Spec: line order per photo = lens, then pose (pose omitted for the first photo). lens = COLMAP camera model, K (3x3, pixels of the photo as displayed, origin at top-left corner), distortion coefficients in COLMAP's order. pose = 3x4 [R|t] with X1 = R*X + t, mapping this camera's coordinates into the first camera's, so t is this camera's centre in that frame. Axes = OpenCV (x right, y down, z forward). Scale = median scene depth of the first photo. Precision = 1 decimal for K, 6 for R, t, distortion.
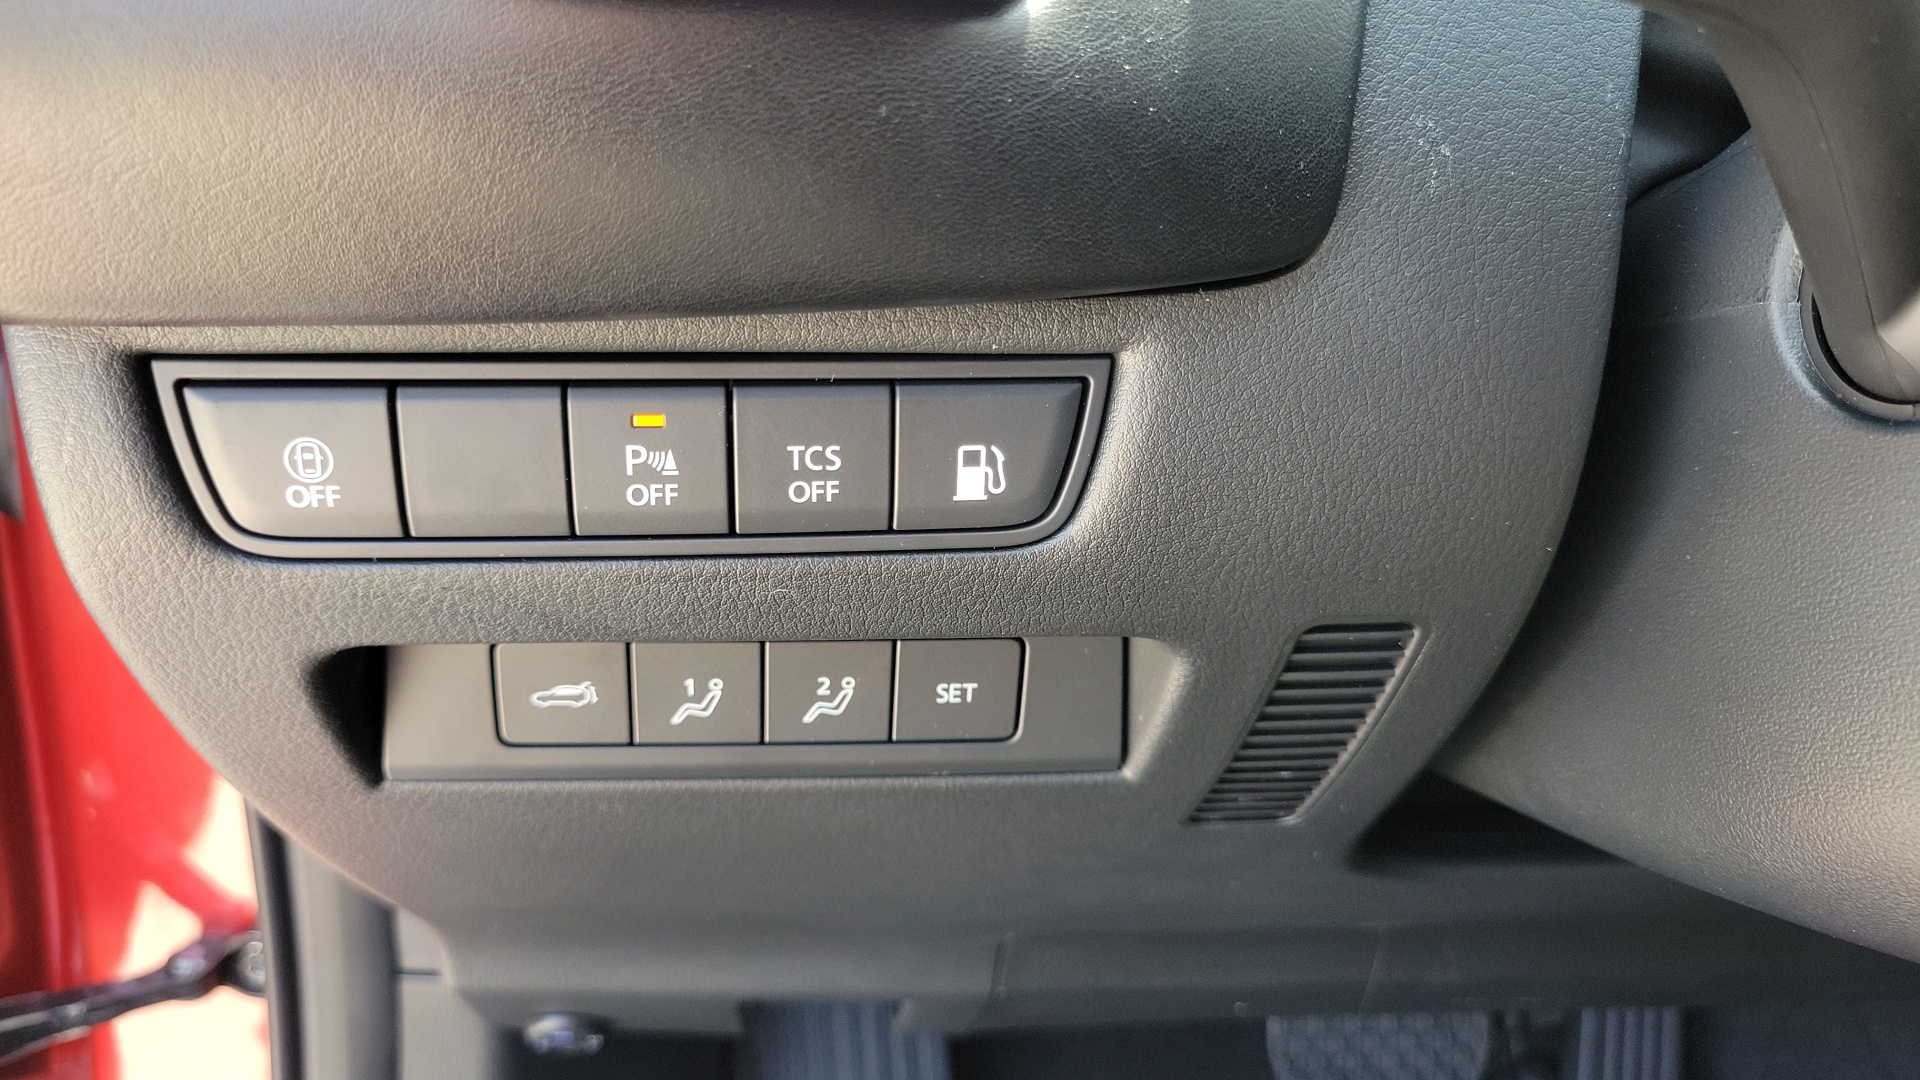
lens RADIAL K [[1493.9, 0, 910.0], [0, 1493.9, 540.3], [0, 0, 1]] dist [0.005007, -0.000099]
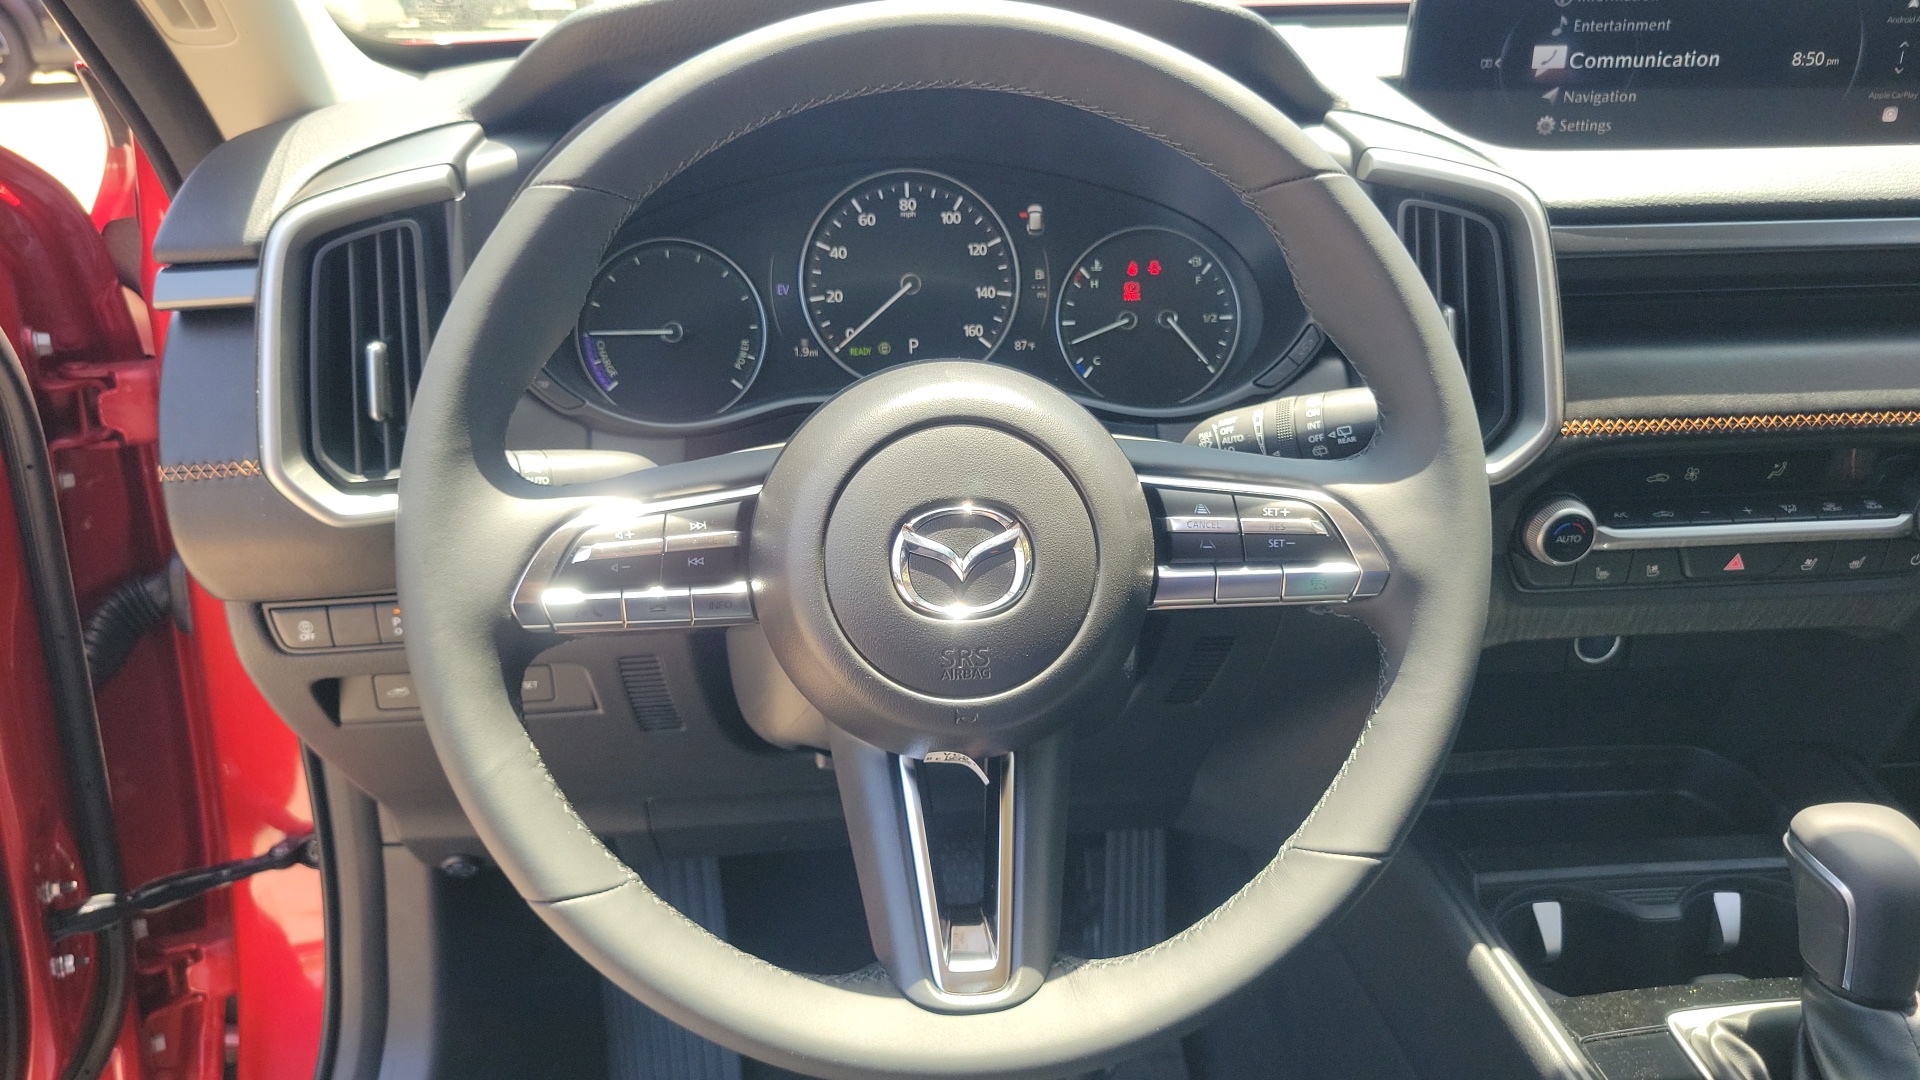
lens RADIAL K [[1472.3, 0, 962.5], [0, 1472.3, 538.2], [0, 0, 1]] dist [0.013780, -0.006816]
pose [[0.998501, -0.054293, -0.006950, 0.954929], [0.054102, 0.998216, -0.025238, -0.072960], [0.008308, 0.024824, 0.999657, -2.004884]]
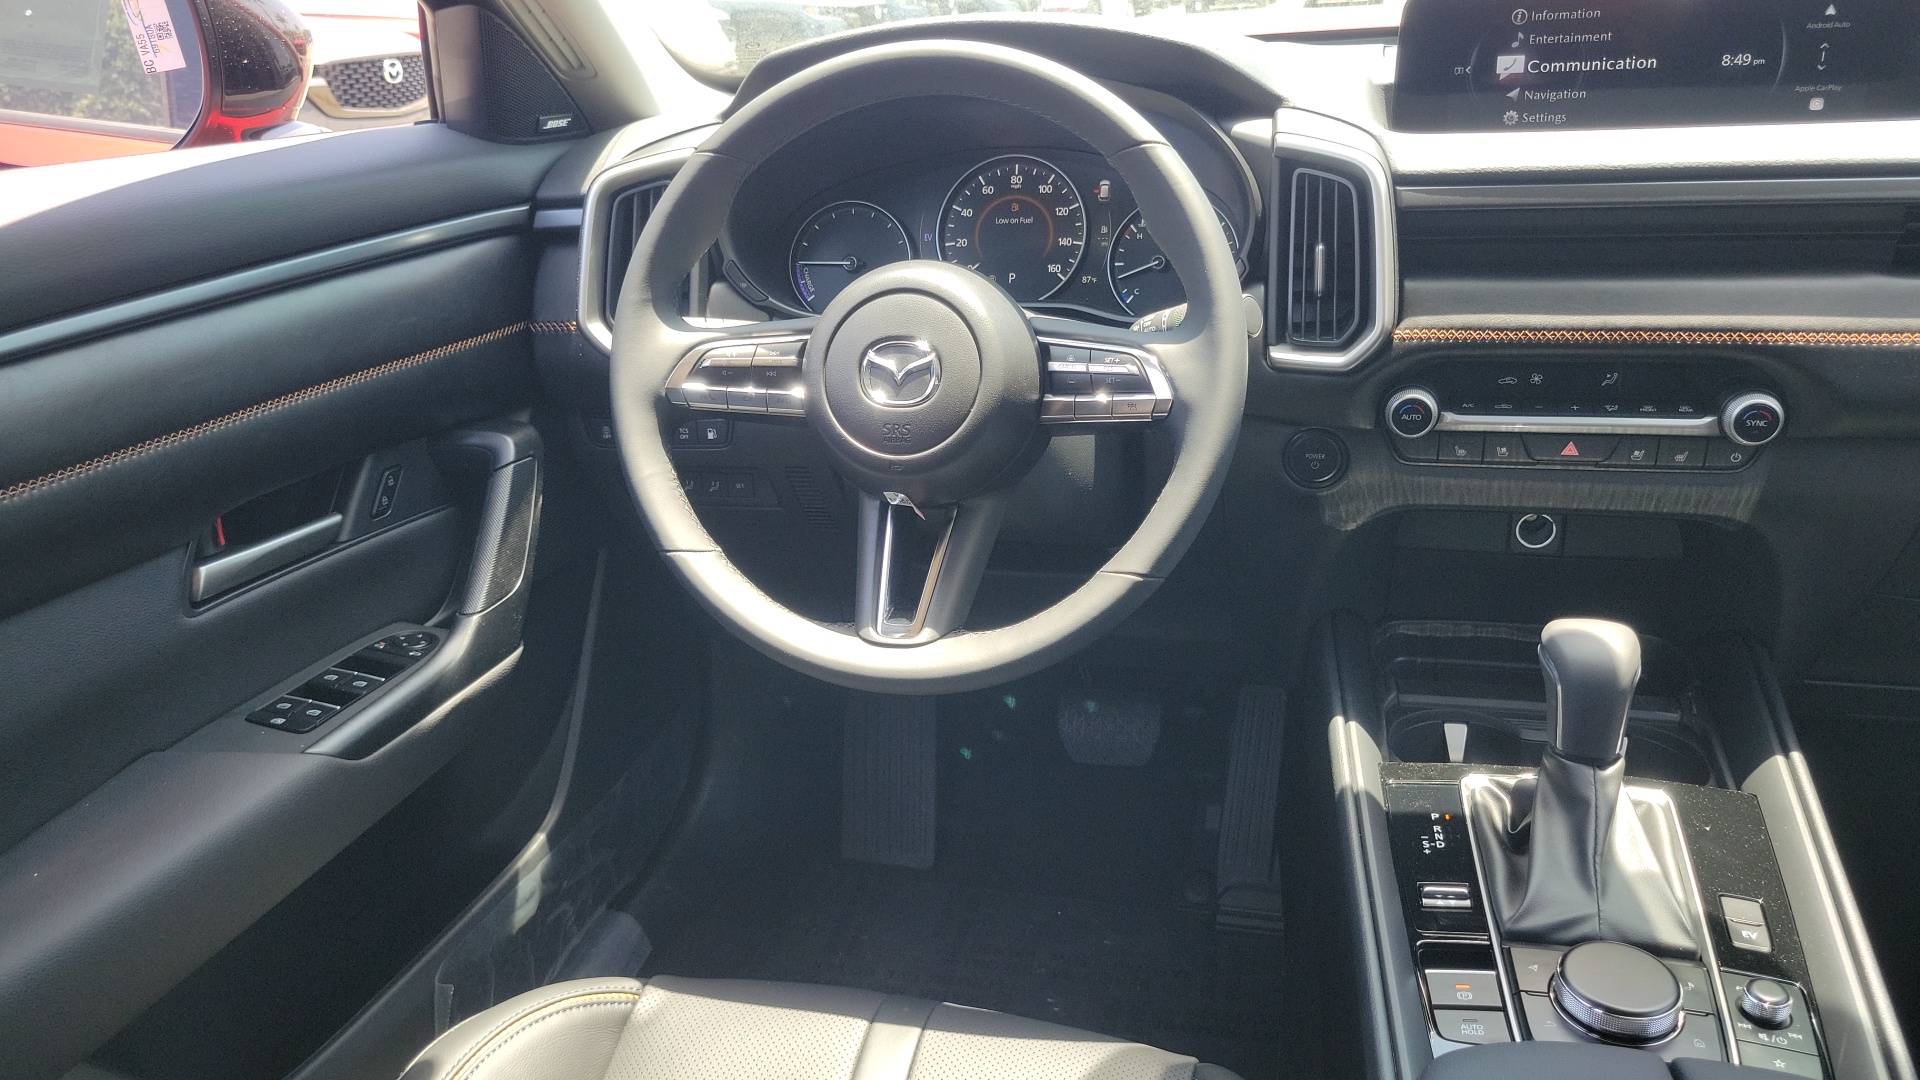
lens RADIAL K [[1459.1, 0, 941.2], [0, 1459.1, 537.8], [0, 0, 1]] dist [0.038092, -0.025772]
pose [[0.942832, 0.026223, -0.332234, 2.190793], [-0.042585, 0.998207, -0.042062, 0.439163], [0.330536, 0.053806, 0.942259, -3.151131]]
